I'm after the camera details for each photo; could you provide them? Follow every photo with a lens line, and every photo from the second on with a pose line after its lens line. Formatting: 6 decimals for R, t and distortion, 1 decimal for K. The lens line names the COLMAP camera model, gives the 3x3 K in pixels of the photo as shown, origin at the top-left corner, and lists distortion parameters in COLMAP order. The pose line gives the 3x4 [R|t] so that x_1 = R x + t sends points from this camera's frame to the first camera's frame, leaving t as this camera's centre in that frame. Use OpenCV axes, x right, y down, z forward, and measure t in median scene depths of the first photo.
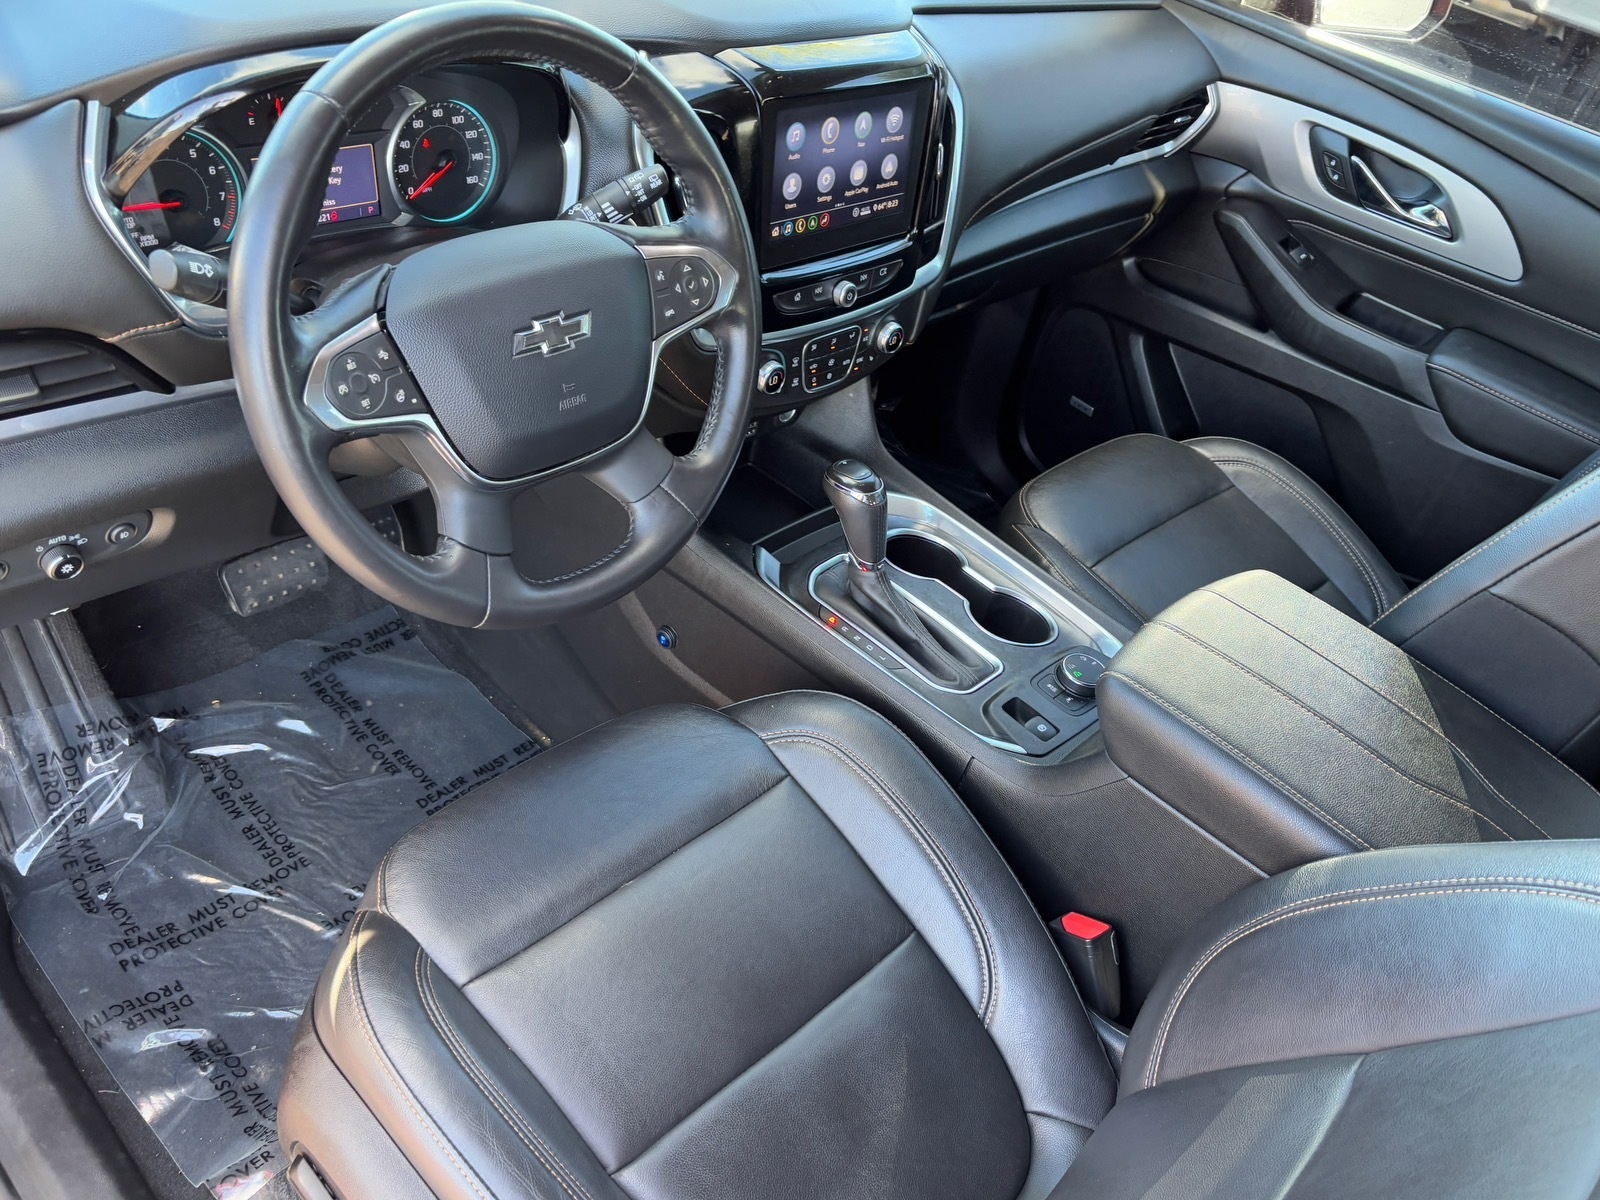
lens RADIAL K [[1305.7, 0, 793.6], [0, 1305.7, 619.8], [0, 0, 1]] dist [0.045897, -0.067034]
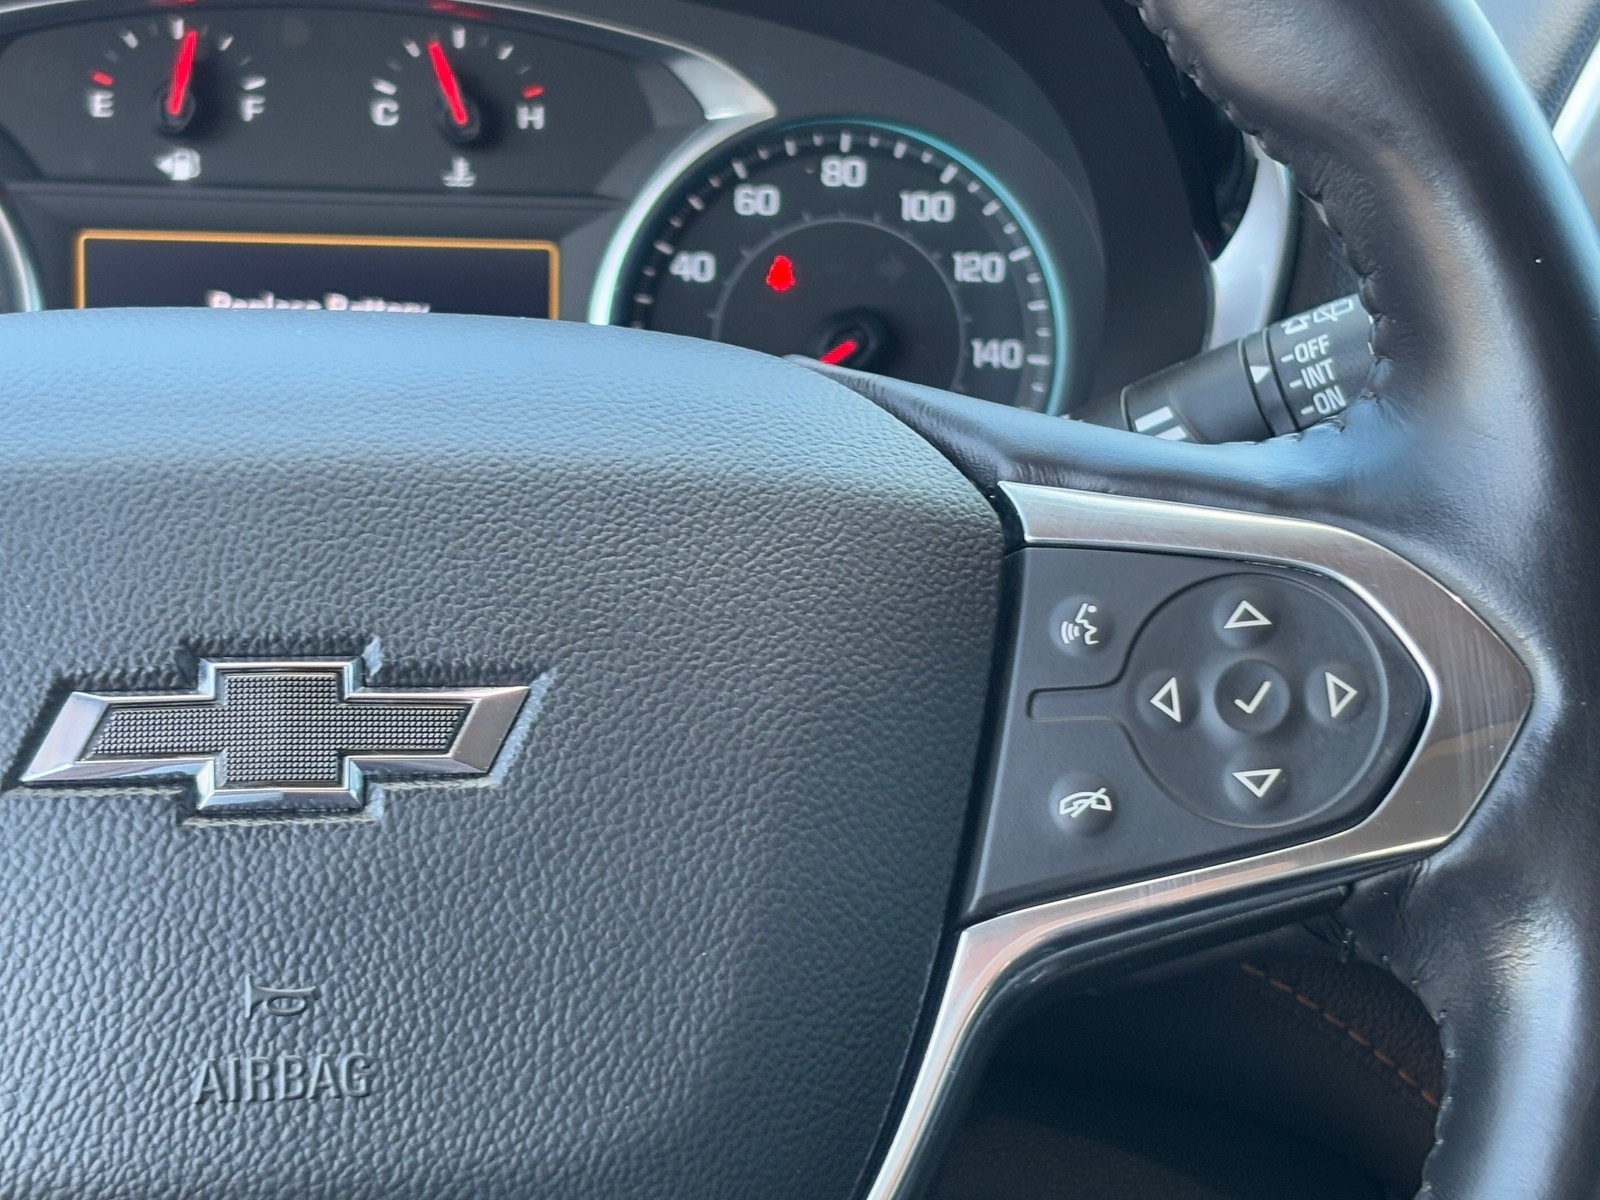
lens RADIAL K [[3456.6, 0, 886.9], [0, 3456.6, 628.7], [0, 0, 1]] dist [0.244564, -1.469483]
pose [[0.781684, 0.043054, -0.622186, 0.153143], [-0.315805, 0.887588, -0.335342, -0.058394], [0.537807, 0.458621, 0.707411, 0.465367]]
